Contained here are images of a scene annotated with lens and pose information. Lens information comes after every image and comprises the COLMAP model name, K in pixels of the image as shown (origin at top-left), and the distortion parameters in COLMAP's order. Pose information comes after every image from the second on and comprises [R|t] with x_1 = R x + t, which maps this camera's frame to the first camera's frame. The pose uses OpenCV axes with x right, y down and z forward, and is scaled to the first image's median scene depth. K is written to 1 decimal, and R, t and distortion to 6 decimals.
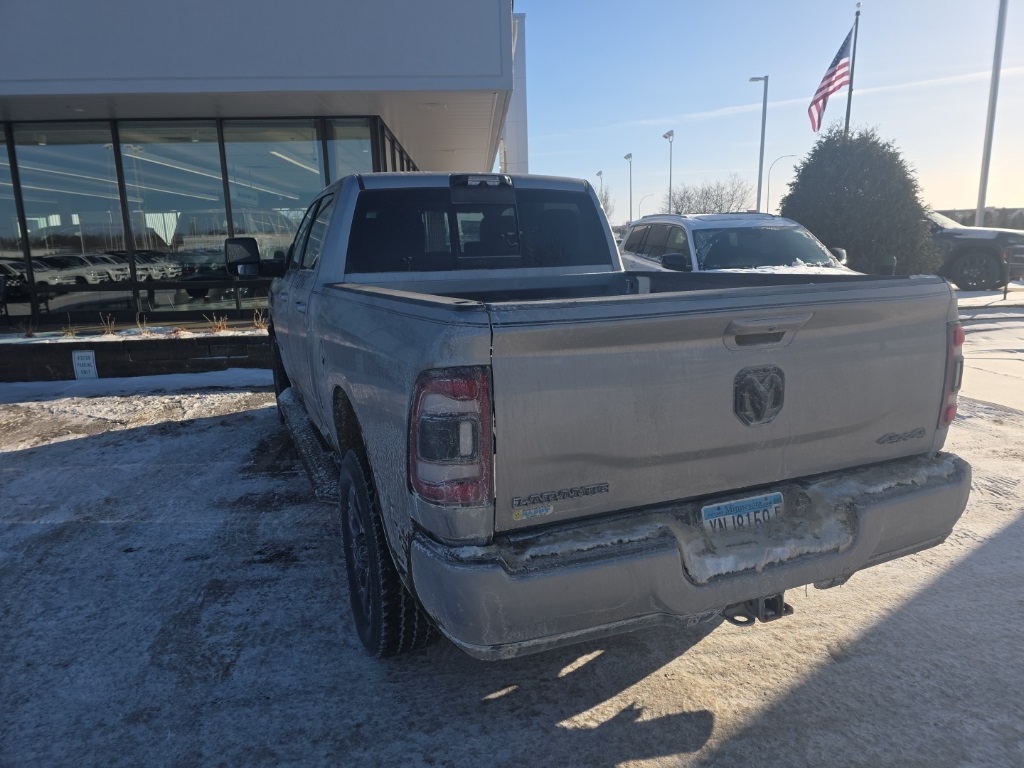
lens RADIAL K [[670.7, 0, 512.0], [0, 670.7, 384.0], [0, 0, 1]] dist [0.057359, -0.048945]
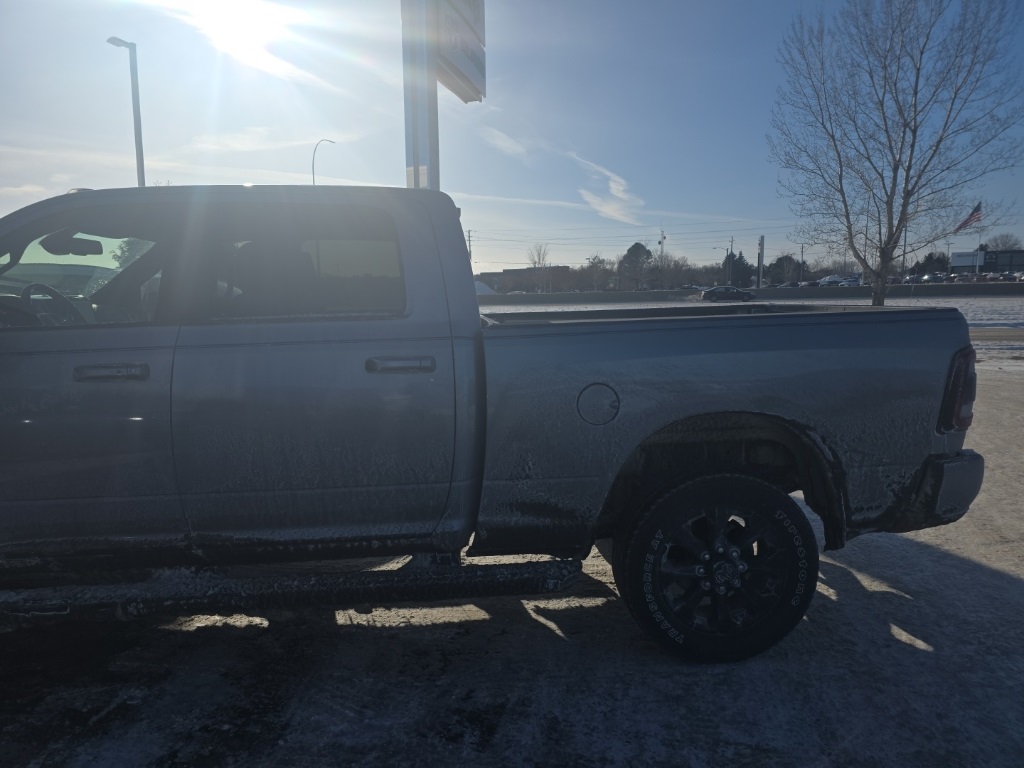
lens RADIAL K [[670.7, 0, 512.0], [0, 670.7, 384.0], [0, 0, 1]] dist [0.057359, -0.048945]
pose [[0.319589, -0.110221, 0.941124, -0.983630], [0.199680, 0.978742, 0.046819, -0.109205], [-0.926278, 0.172960, 0.334804, 0.708139]]
